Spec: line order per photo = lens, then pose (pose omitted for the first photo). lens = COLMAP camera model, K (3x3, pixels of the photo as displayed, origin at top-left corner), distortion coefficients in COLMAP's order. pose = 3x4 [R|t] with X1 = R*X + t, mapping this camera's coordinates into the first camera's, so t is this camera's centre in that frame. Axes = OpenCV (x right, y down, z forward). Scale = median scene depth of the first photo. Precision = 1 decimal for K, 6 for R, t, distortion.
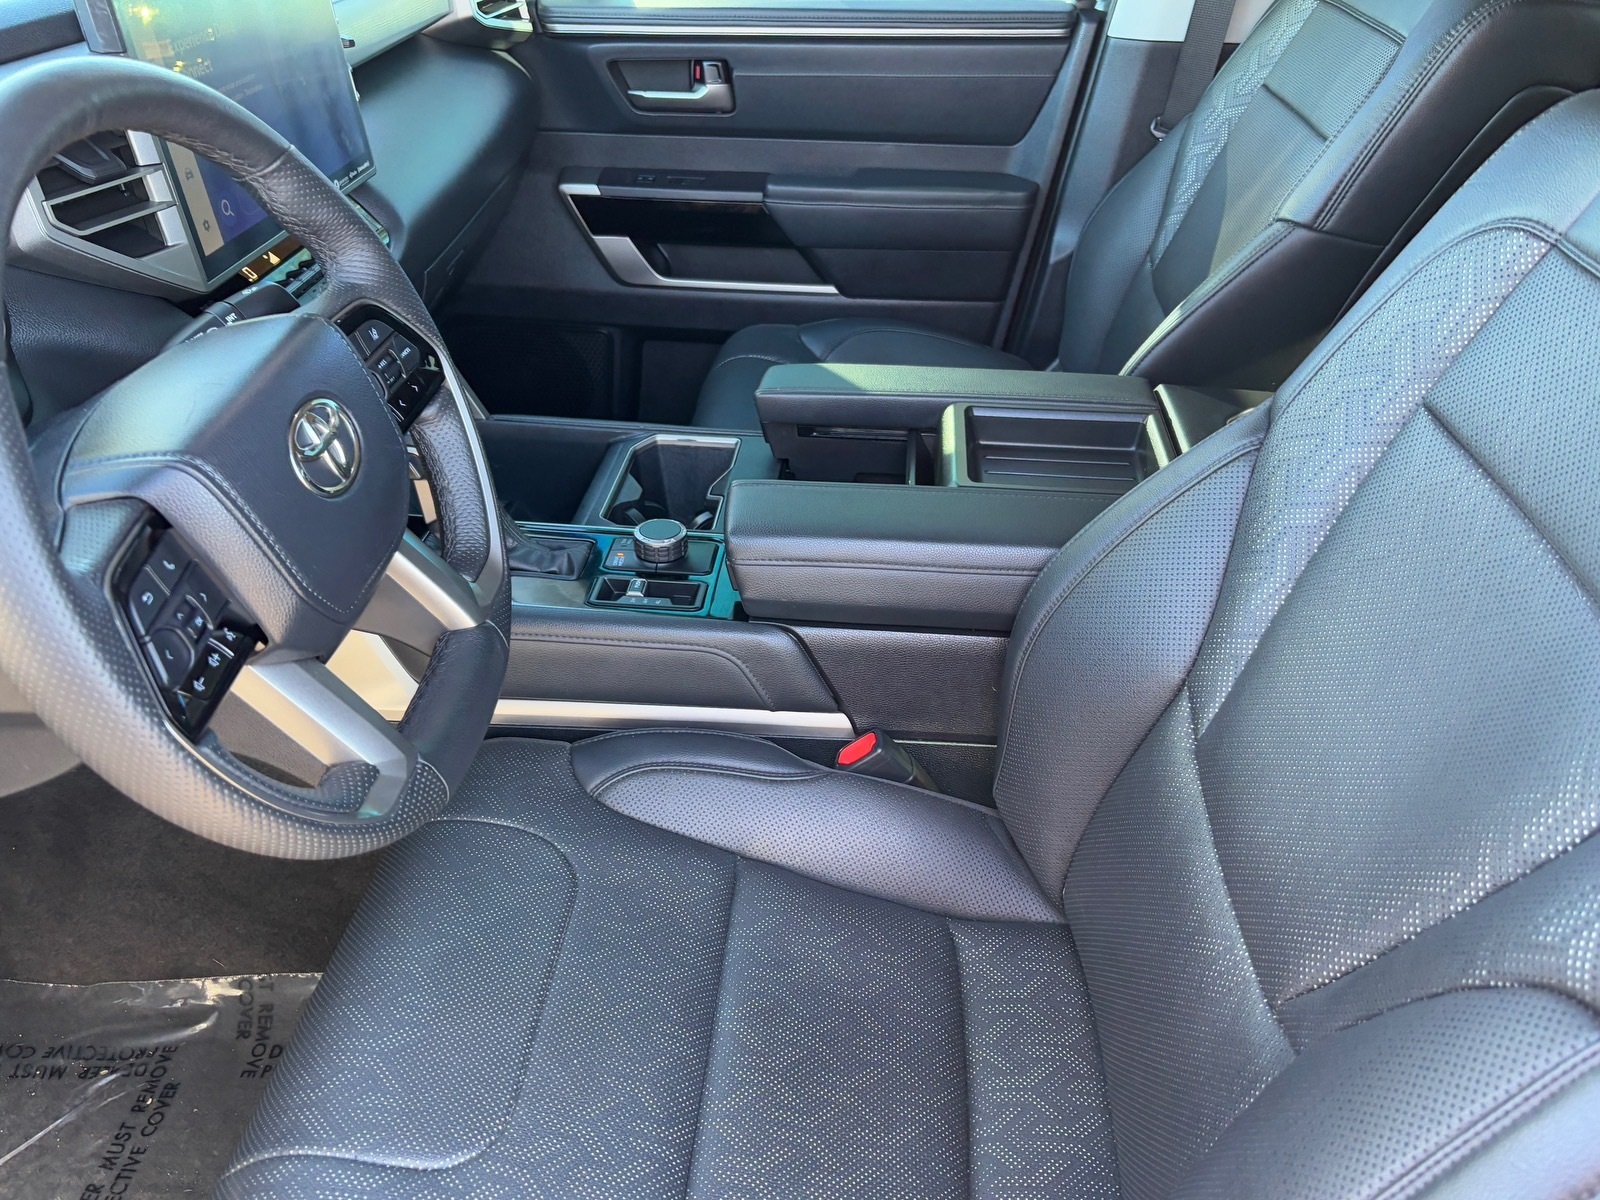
lens RADIAL K [[1320.9, 0, 797.7], [0, 1320.9, 623.6], [0, 0, 1]] dist [0.032553, -0.050811]
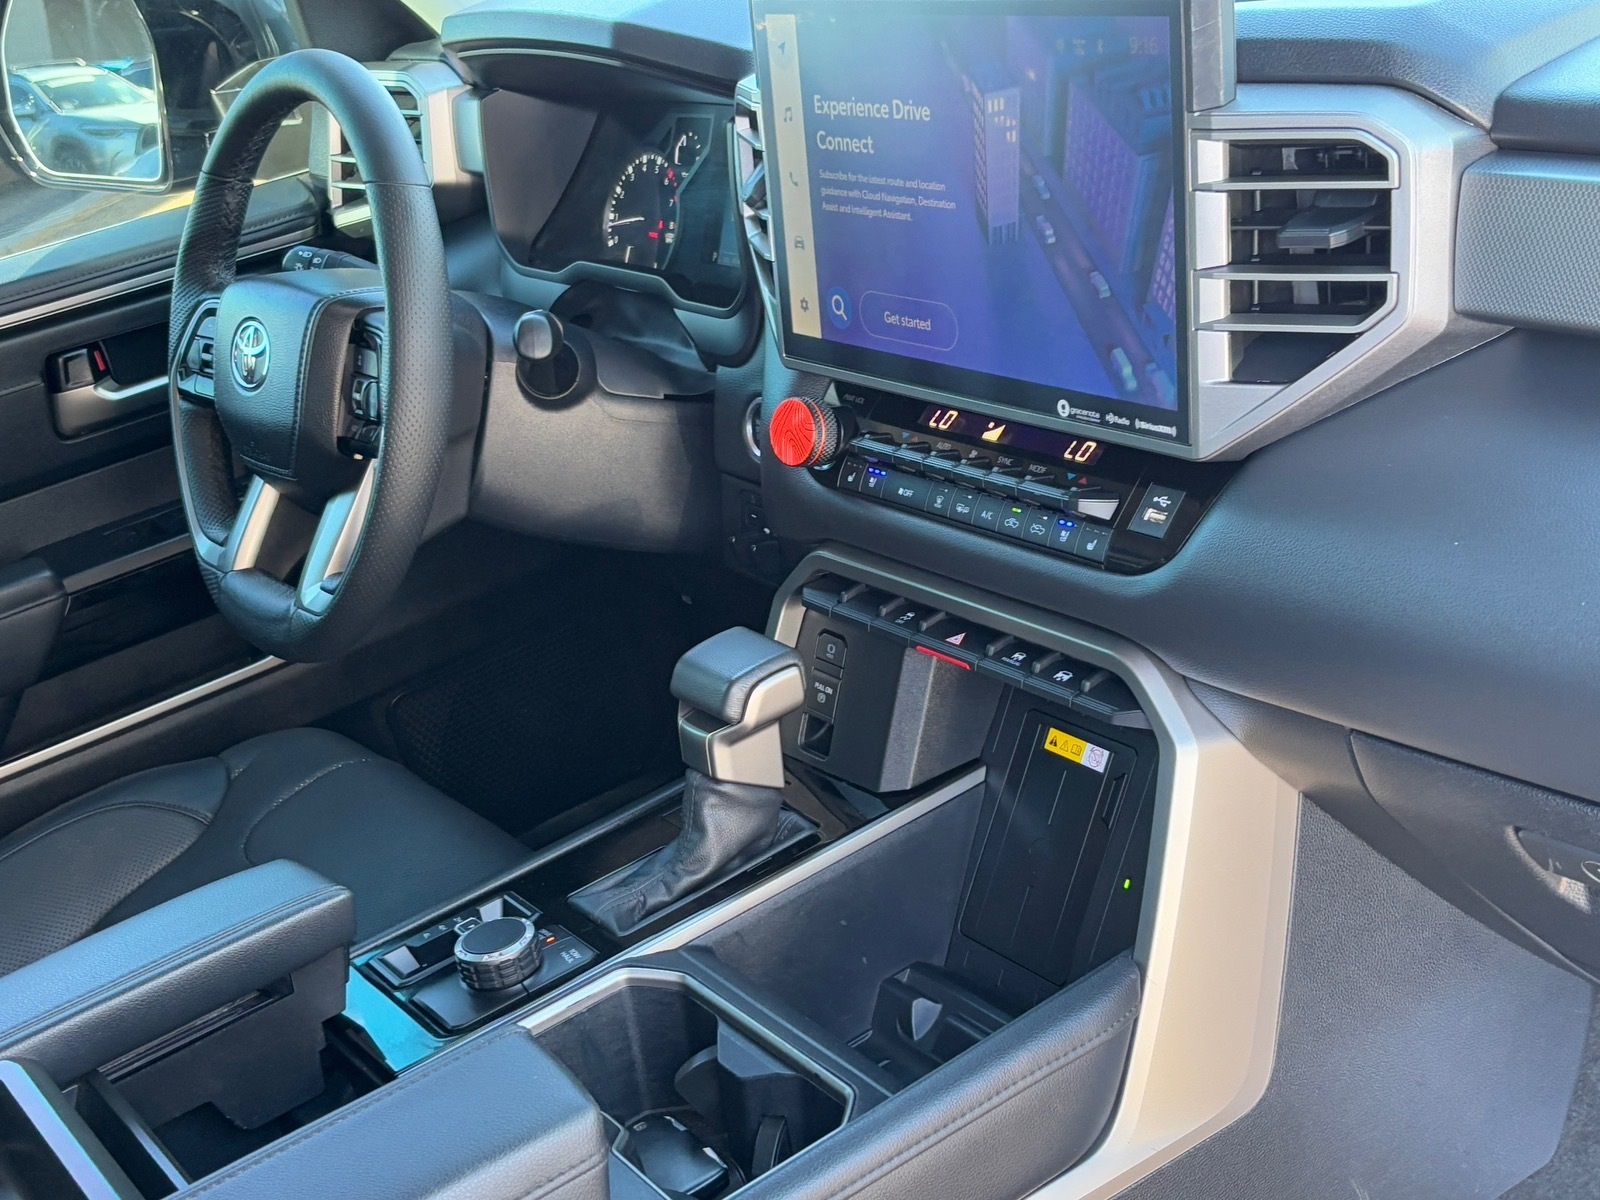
lens RADIAL K [[2113.8, 0, 825.9], [0, 2113.8, 630.2], [0, 0, 1]] dist [0.161126, 0.000000]
pose [[-0.741778, 0.375748, -0.555500, 0.309924], [-0.210009, 0.656502, 0.724500, -0.997842], [0.636916, 0.654078, -0.408068, 1.491894]]
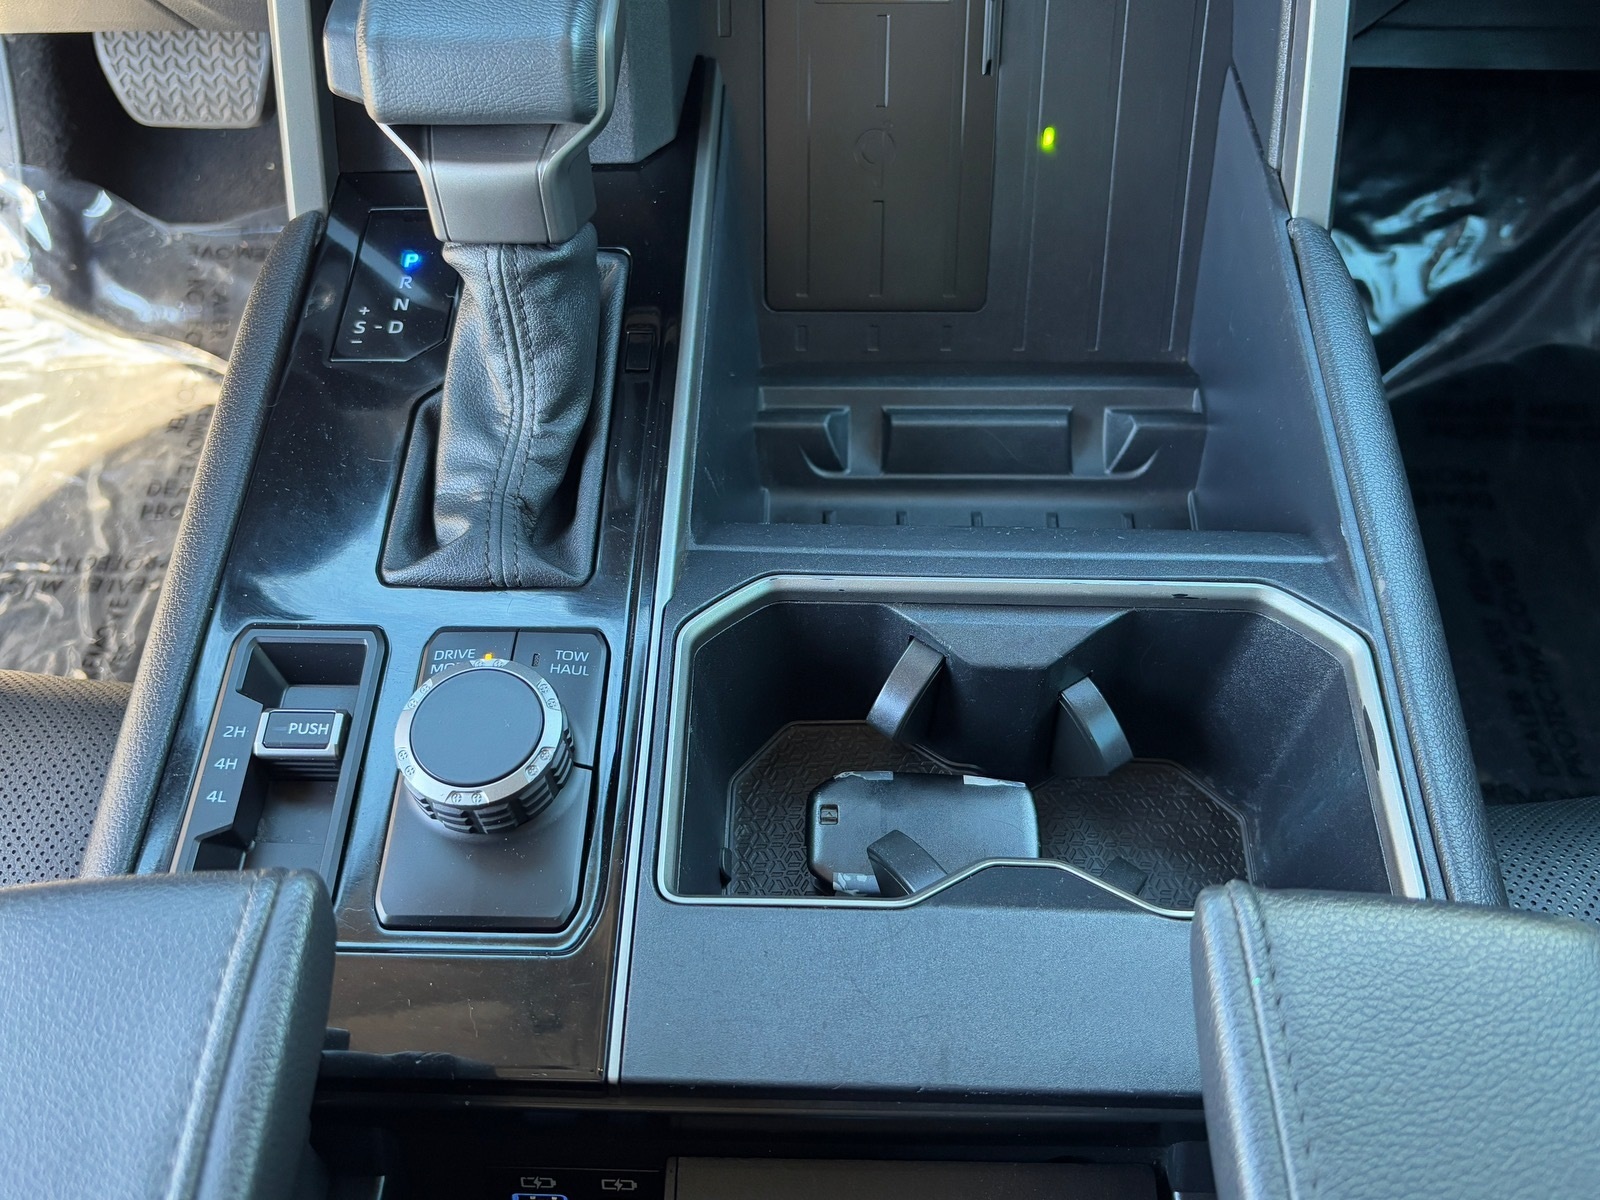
lens RADIAL K [[1418.6, 0, 795.7], [0, 1418.6, 612.4], [0, 0, 1]] dist [-0.019910, 0.029317]
pose [[0.067678, 0.829571, -0.554284, 0.066793], [-0.528735, 0.500951, 0.685191, -0.369162], [0.846084, 0.246697, 0.472527, 0.937825]]
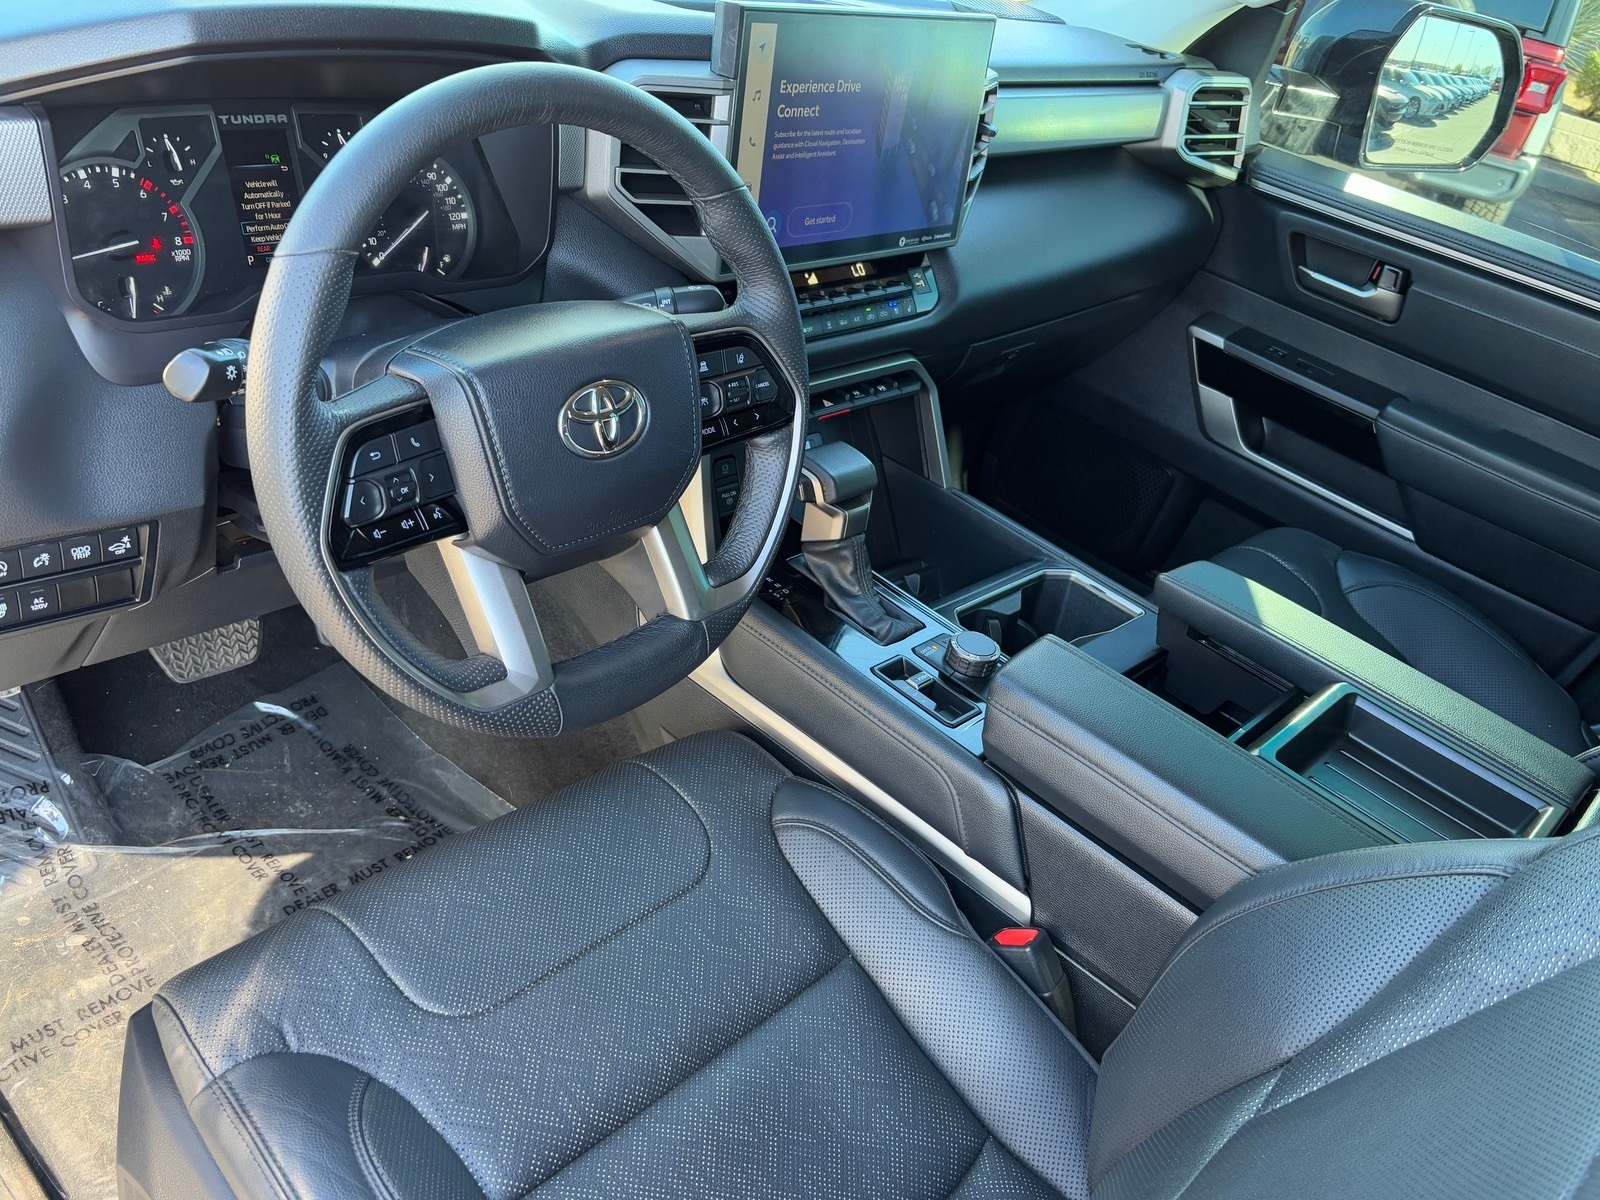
lens RADIAL K [[1320.9, 0, 779.0], [0, 1320.9, 613.6], [0, 0, 1]] dist [0.032553, -0.050811]
pose [[0.763780, 0.464062, -0.448649, 0.235561], [-0.493334, 0.867912, 0.057878, -0.078847], [0.416247, 0.177128, 0.891832, 0.020803]]
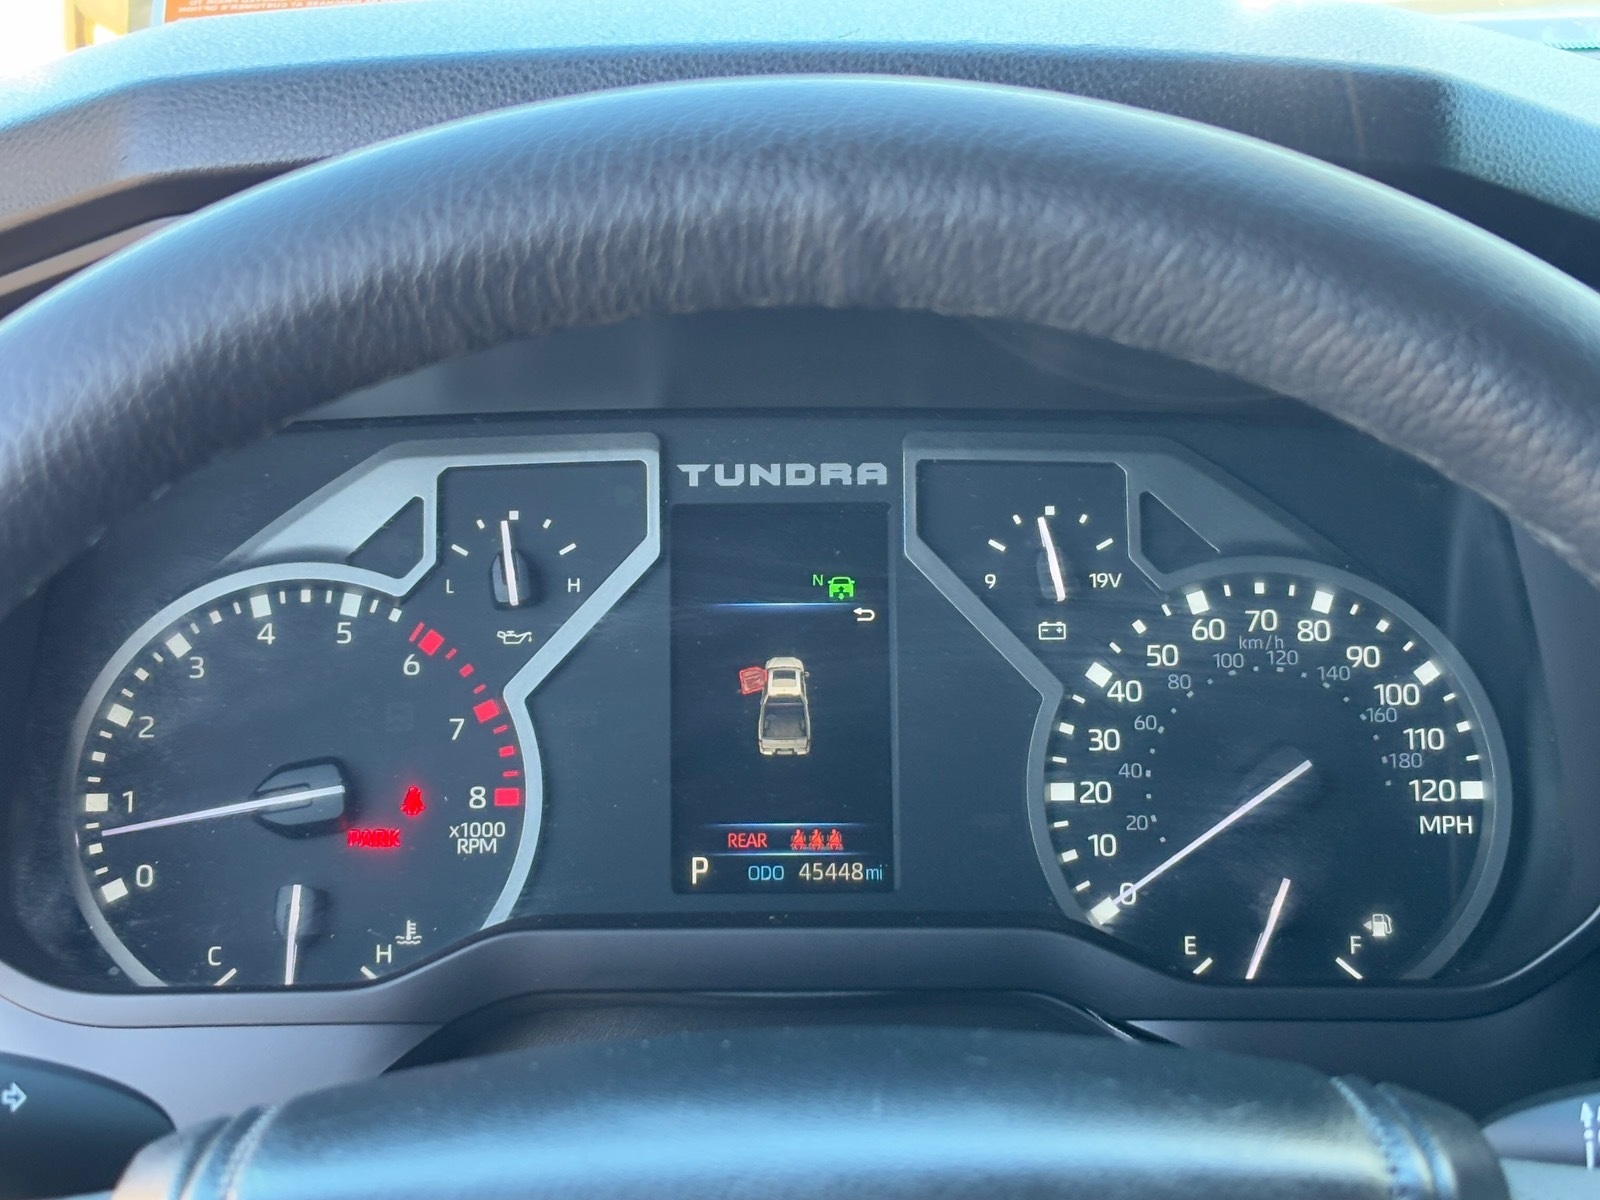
lens RADIAL K [[3215.4, 0, 759.4], [0, 3215.4, 550.3], [0, 0, 1]] dist [0.170442, 0.000000]
pose [[0.091036, 0.219676, -0.971316, 0.127196], [-0.531724, 0.835416, 0.139105, -0.228676], [0.842010, 0.503809, 0.192859, 0.480158]]
